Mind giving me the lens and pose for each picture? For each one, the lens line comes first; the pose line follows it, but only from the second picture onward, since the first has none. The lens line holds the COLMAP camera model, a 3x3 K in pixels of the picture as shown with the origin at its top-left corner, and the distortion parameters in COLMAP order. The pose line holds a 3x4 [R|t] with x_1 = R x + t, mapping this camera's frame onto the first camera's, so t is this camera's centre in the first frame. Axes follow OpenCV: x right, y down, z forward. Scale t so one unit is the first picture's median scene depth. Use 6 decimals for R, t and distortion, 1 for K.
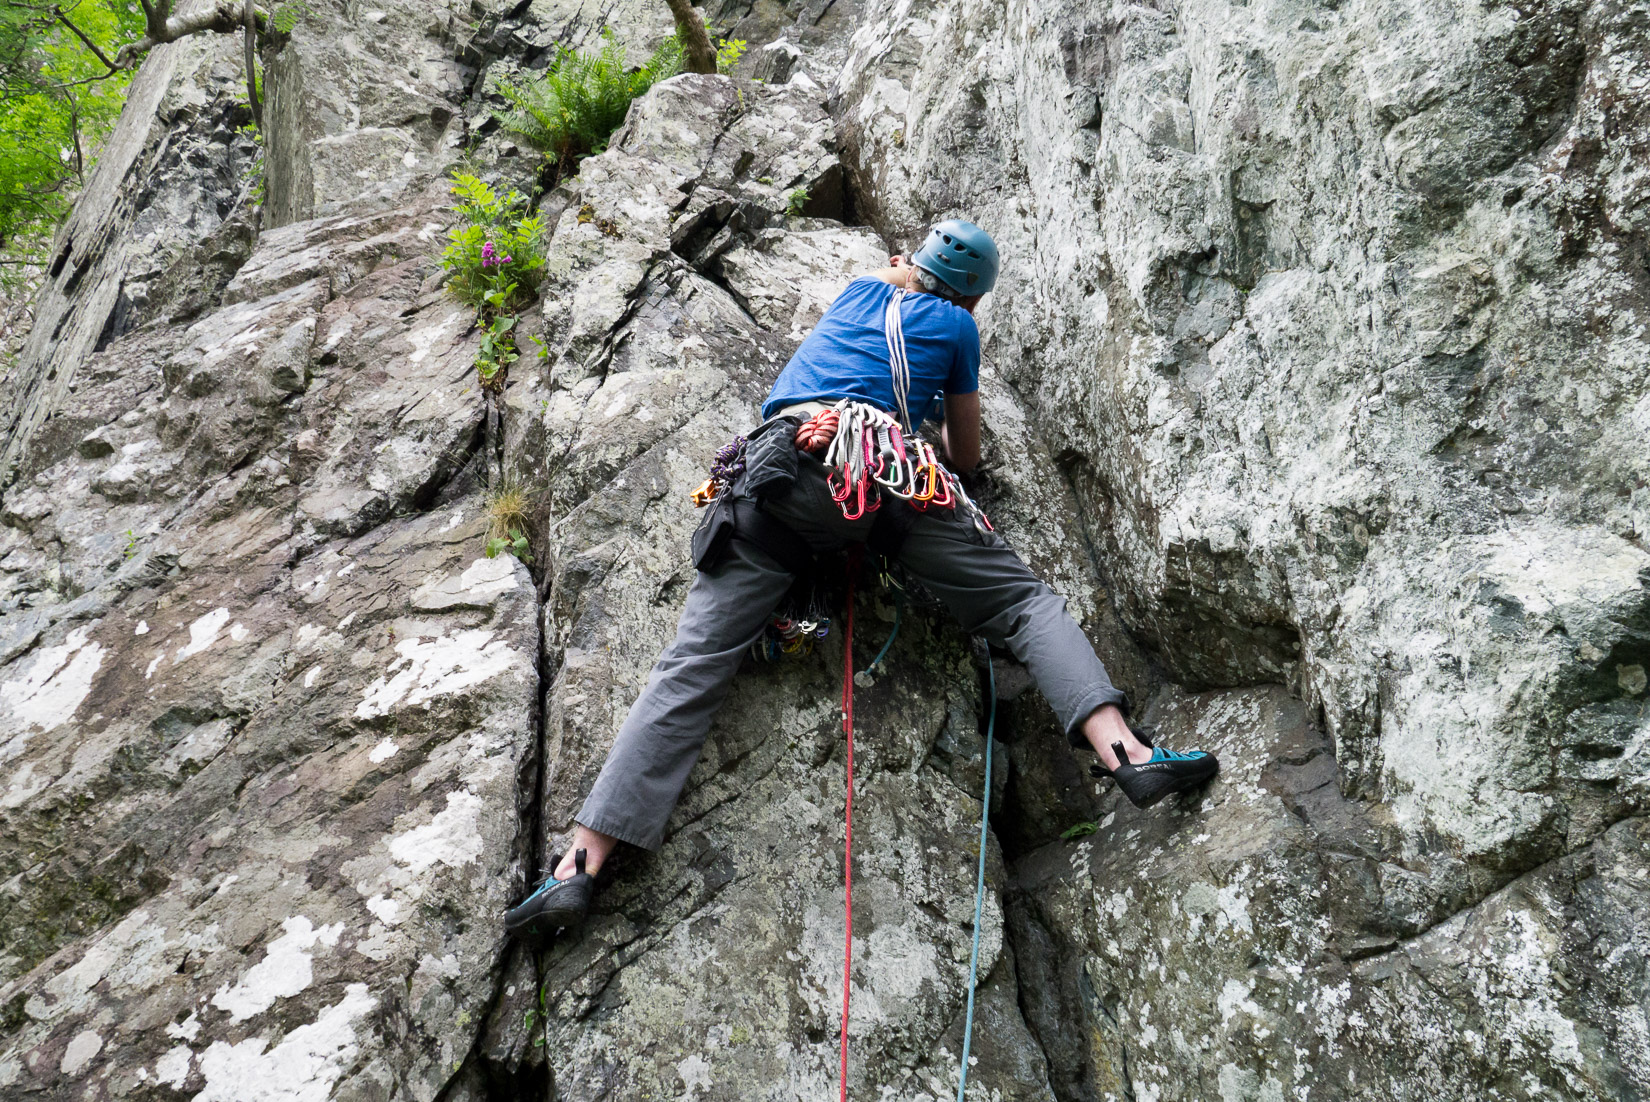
lens RADIAL K [[1402.8, 0, 825.3], [0, 1402.8, 551.4], [0, 0, 1]] dist [-0.046353, 0.006386]
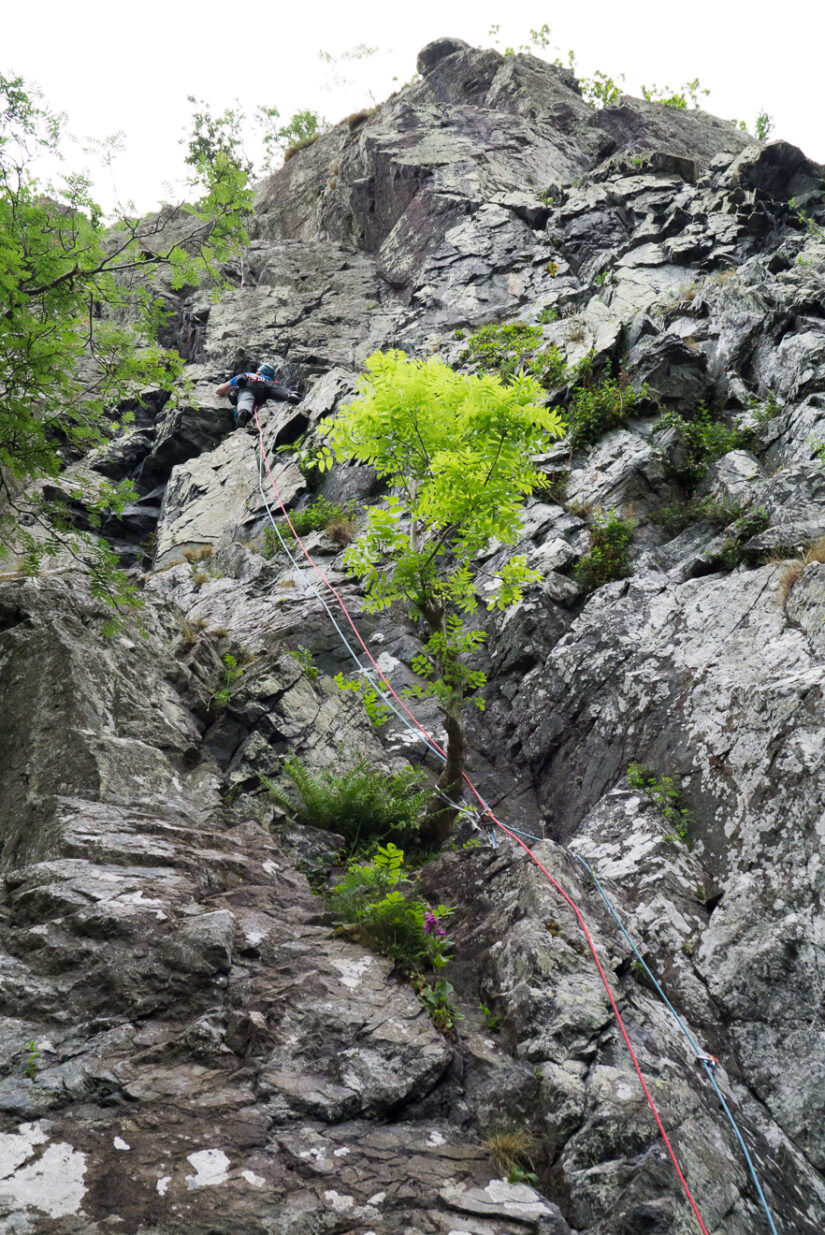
lens RADIAL K [[1553.9, 0, 412.2], [0, 1553.9, 617.4], [0, 0, 1]] dist [0.019917, 0.000000]
pose [[0.862000, 0.417385, 0.287657, -0.802422], [-0.240907, 0.836605, -0.491991, 0.247492], [-0.446005, 0.354797, 0.821705, -0.207759]]
